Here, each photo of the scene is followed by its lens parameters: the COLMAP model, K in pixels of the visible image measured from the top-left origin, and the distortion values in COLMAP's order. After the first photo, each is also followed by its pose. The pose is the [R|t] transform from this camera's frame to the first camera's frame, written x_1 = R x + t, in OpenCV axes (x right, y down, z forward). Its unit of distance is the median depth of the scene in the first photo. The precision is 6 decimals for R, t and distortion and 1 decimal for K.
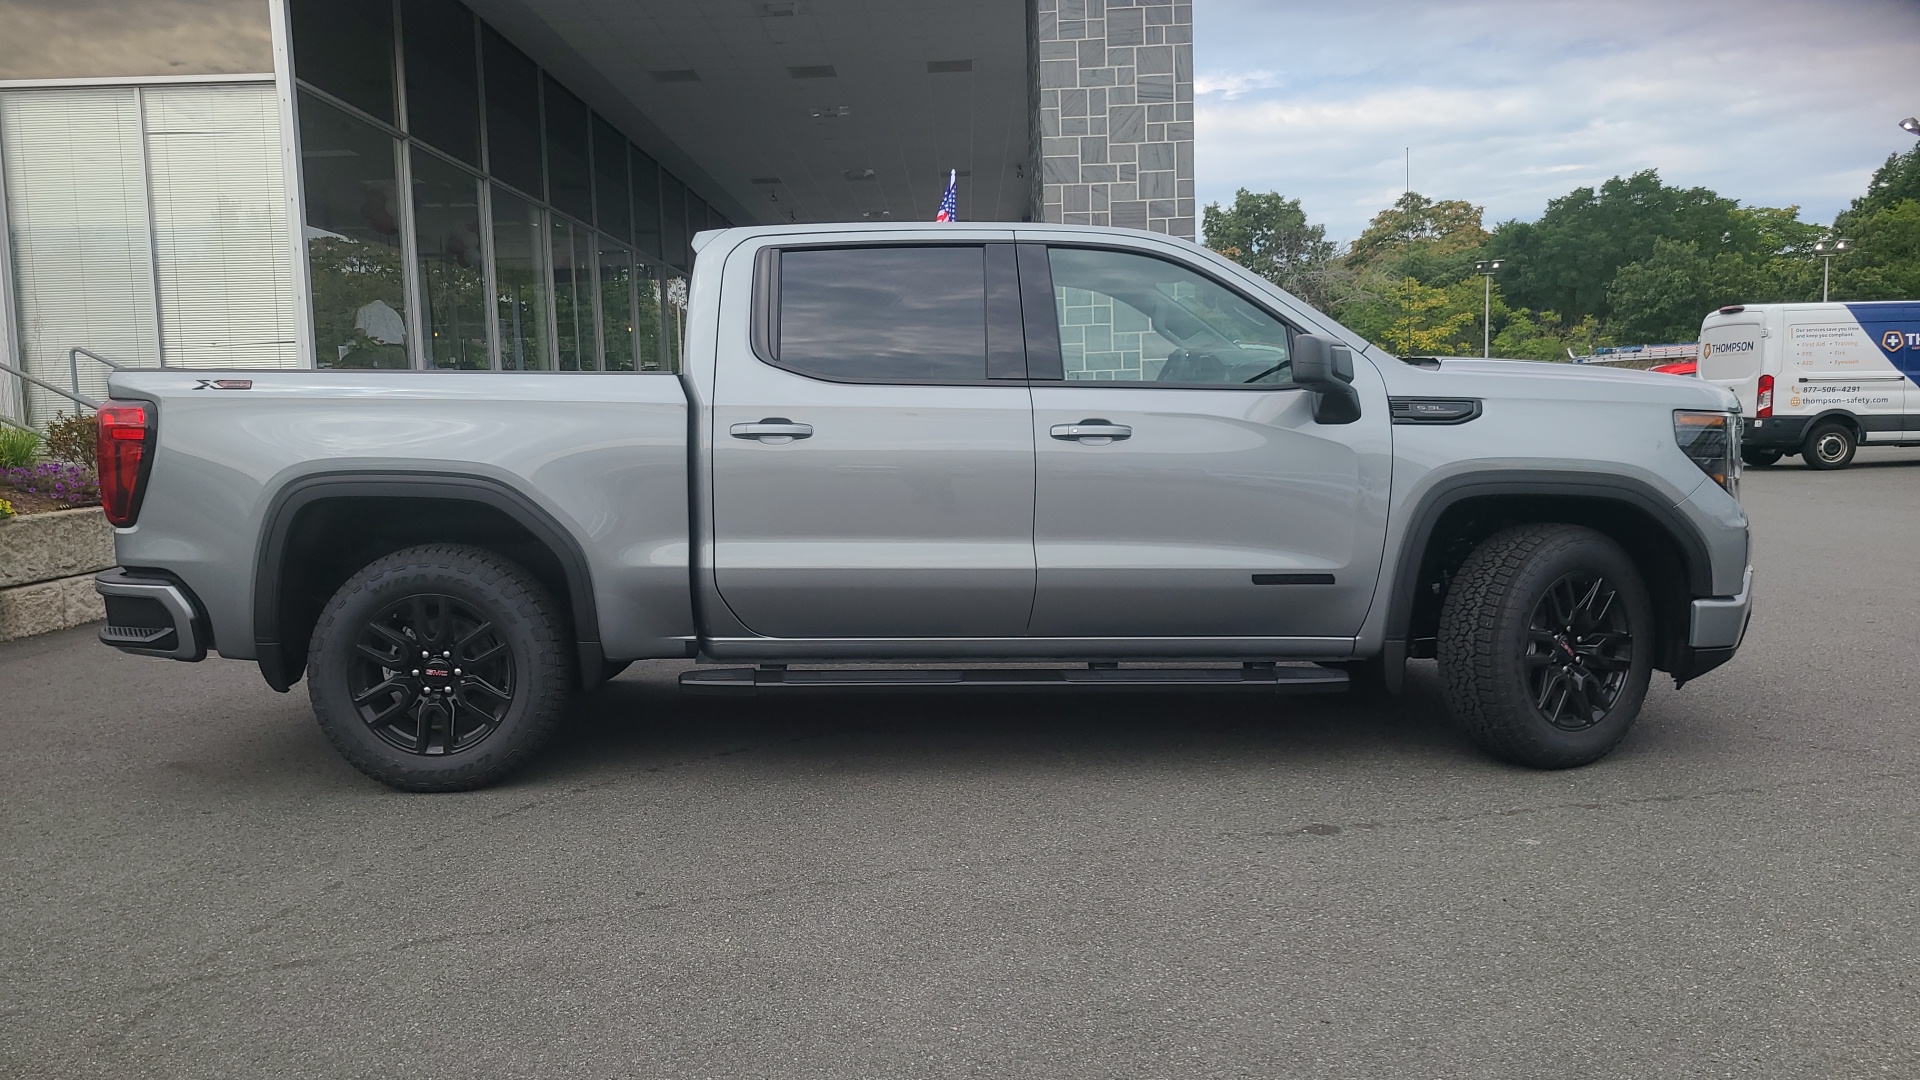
lens RADIAL K [[1415.9, 0, 938.7], [0, 1415.9, 567.5], [0, 0, 1]] dist [0.044807, -0.021207]
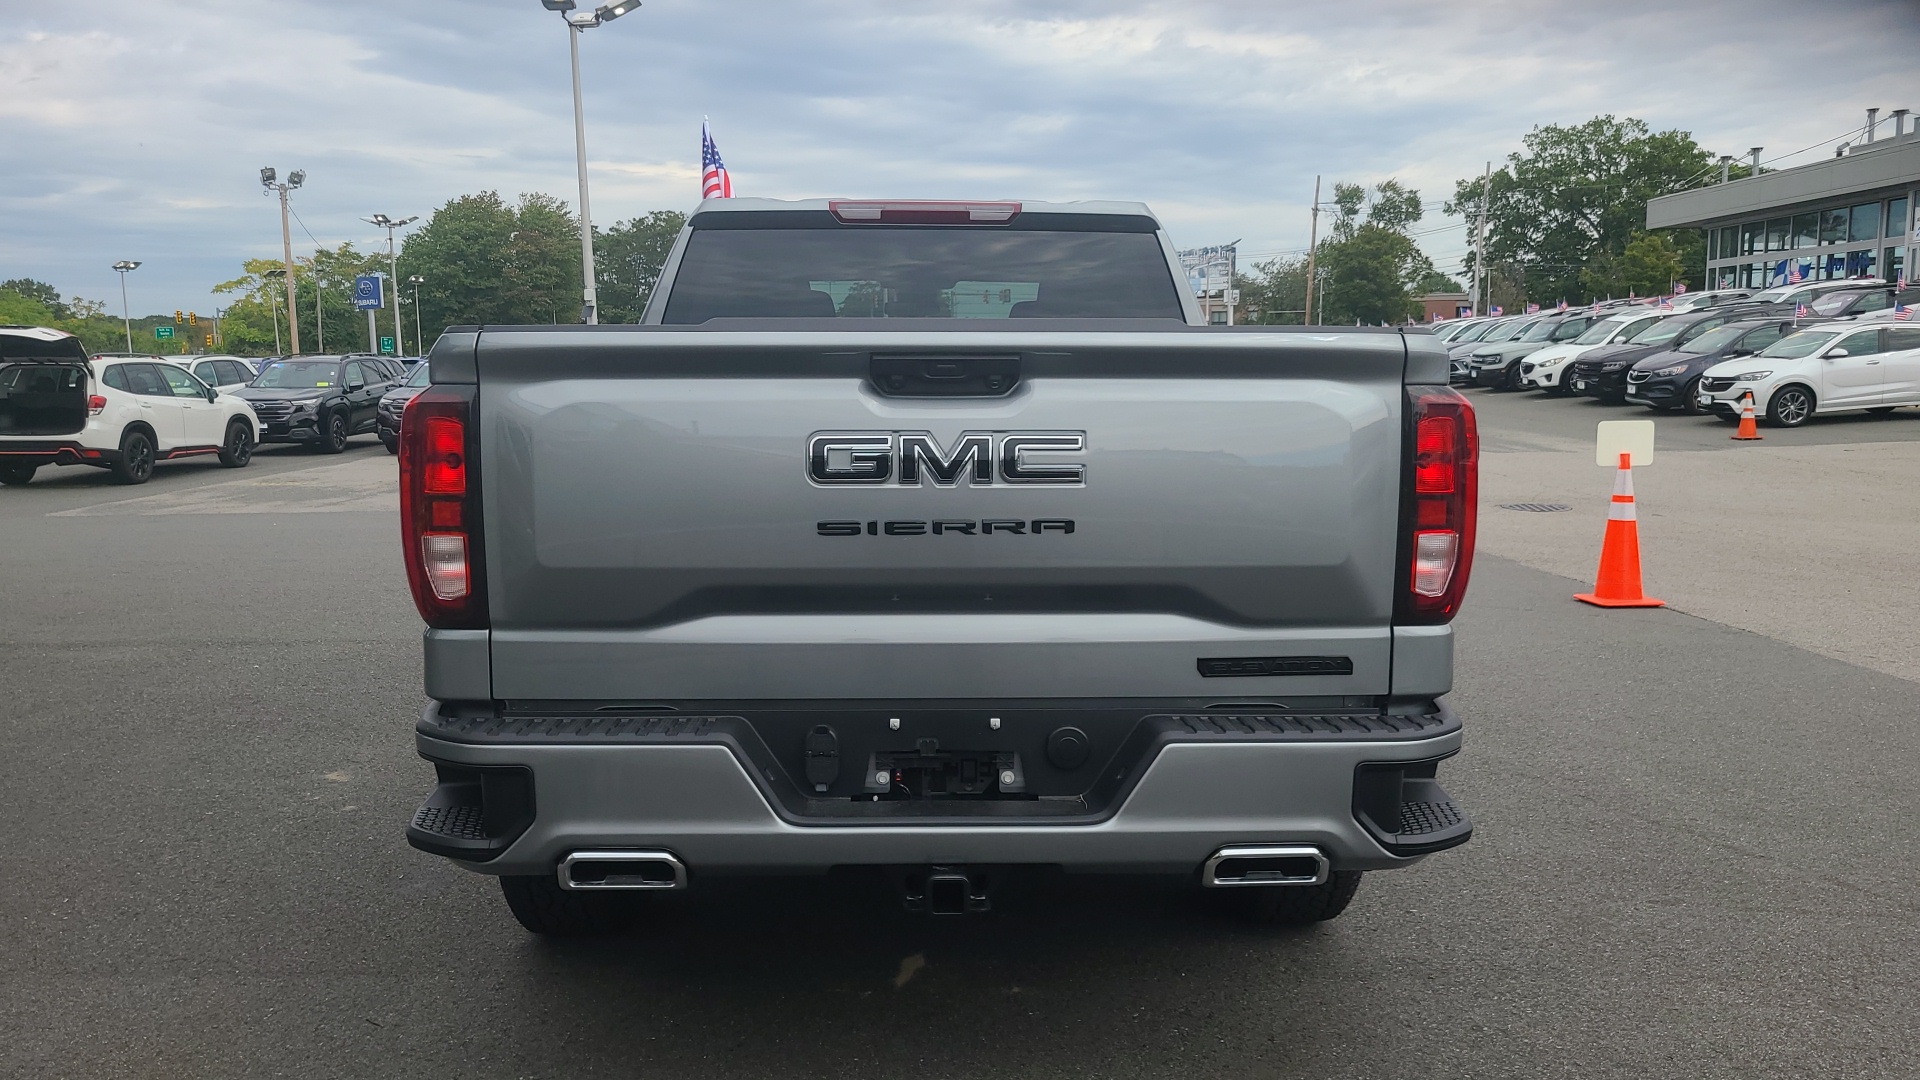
lens RADIAL K [[1415.9, 0, 938.7], [0, 1415.9, 567.5], [0, 0, 1]] dist [0.044807, -0.021207]
pose [[0.004703, -0.110912, 0.993819, -0.449796], [0.121066, 0.986583, 0.109532, -0.052699], [-0.992633, 0.119803, 0.018067, 0.480012]]
